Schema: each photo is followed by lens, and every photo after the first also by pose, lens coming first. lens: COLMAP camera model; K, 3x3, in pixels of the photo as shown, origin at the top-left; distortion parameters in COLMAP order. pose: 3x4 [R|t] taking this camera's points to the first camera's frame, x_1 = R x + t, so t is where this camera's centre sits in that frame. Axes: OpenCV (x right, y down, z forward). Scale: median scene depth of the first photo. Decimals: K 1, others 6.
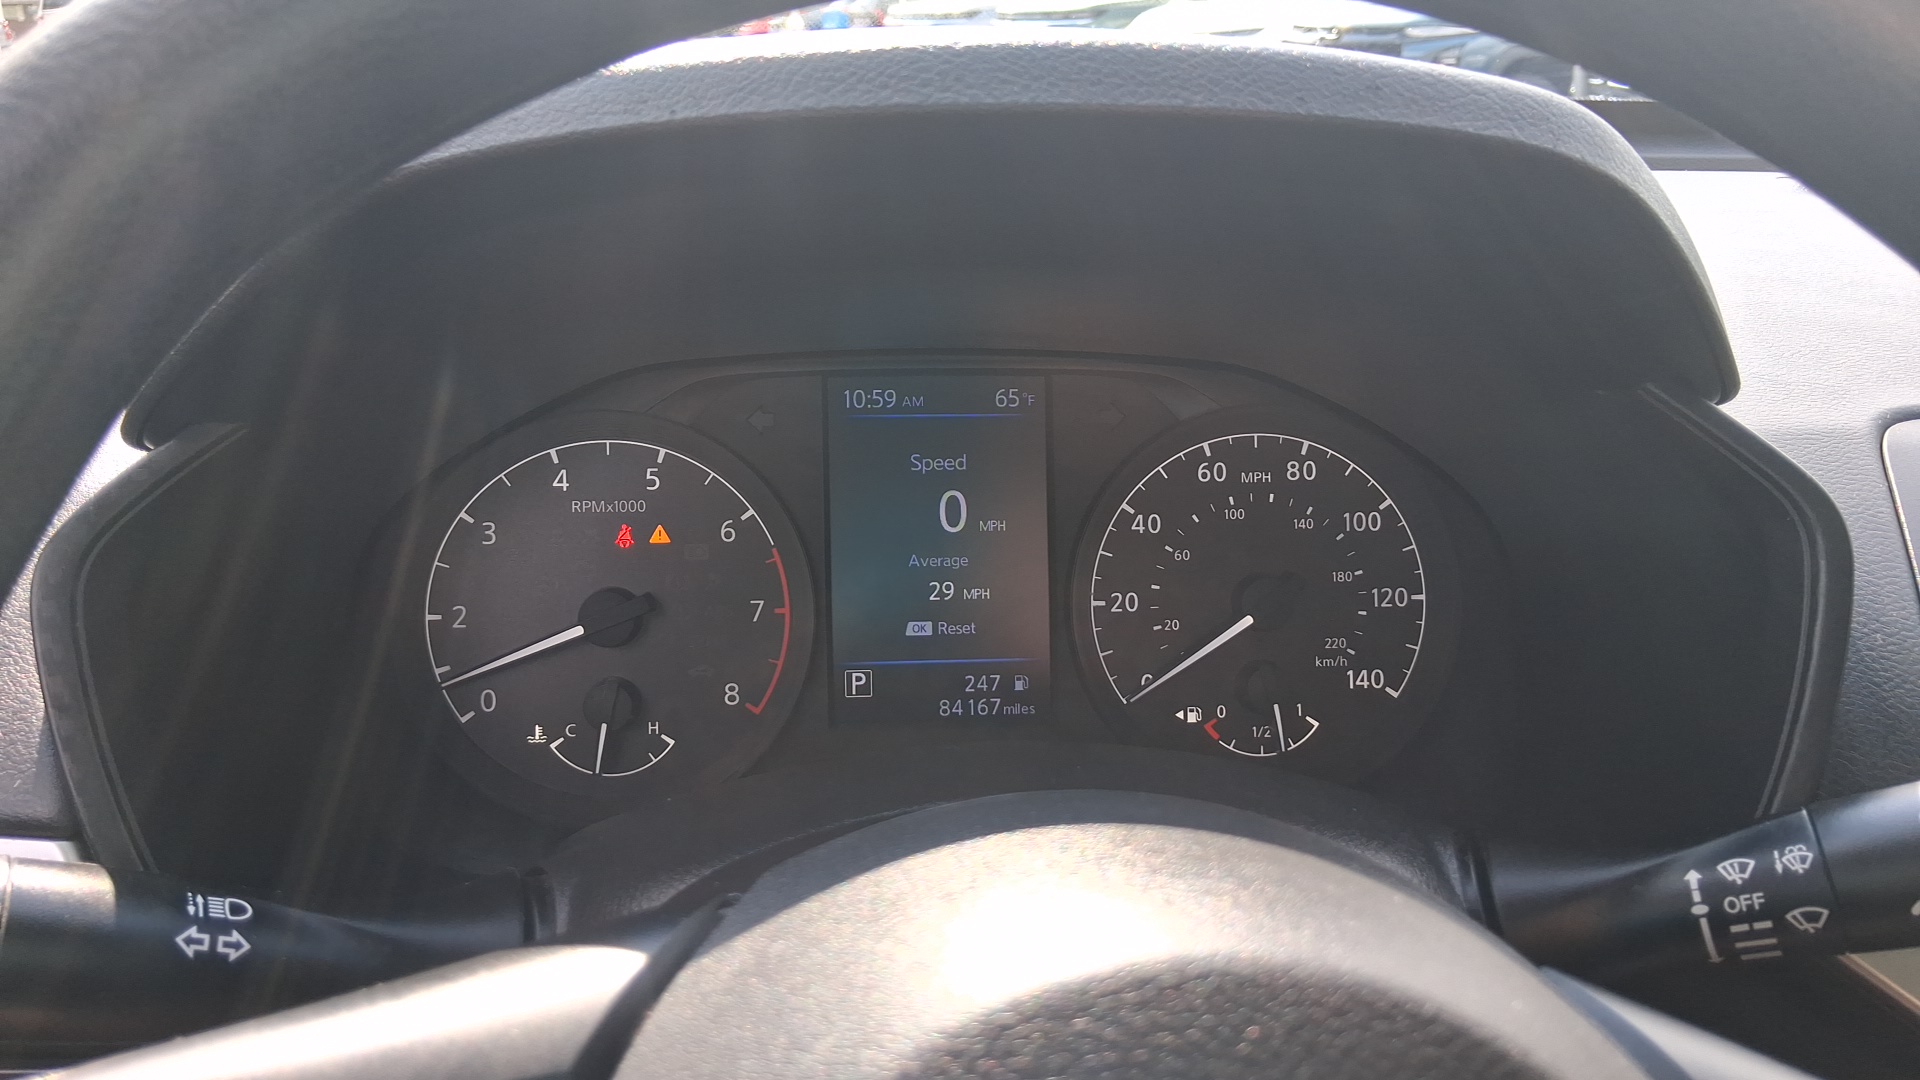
lens RADIAL K [[1481.9, 0, 964.4], [0, 1481.9, 527.7], [0, 0, 1]] dist [0.059802, -0.092903]
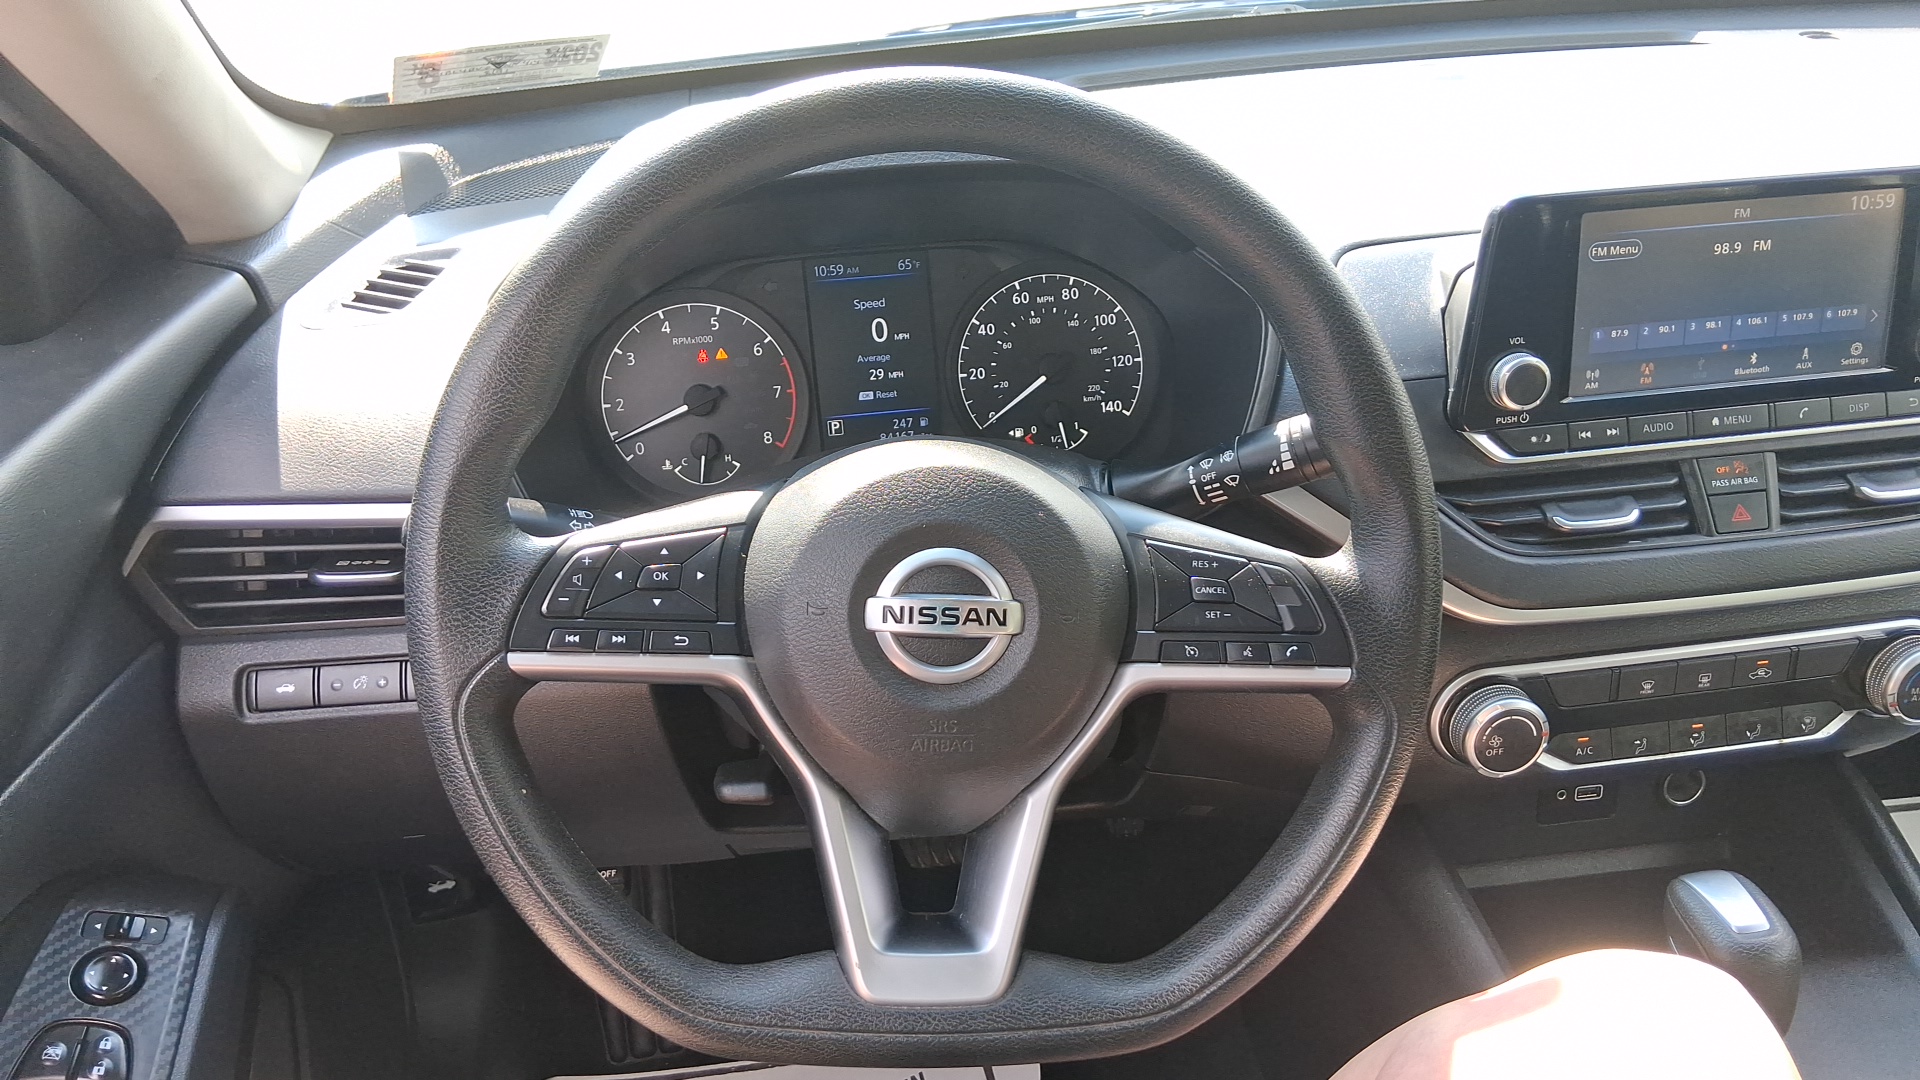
lens RADIAL K [[1481.9, 0, 960.5], [0, 1481.9, 547.8], [0, 0, 1]] dist [0.059802, -0.092903]
pose [[0.997625, -0.068672, -0.005285, 0.083343], [0.068710, 0.986994, 0.145335, -0.005110], [-0.004764, -0.145353, 0.989368, -0.850329]]
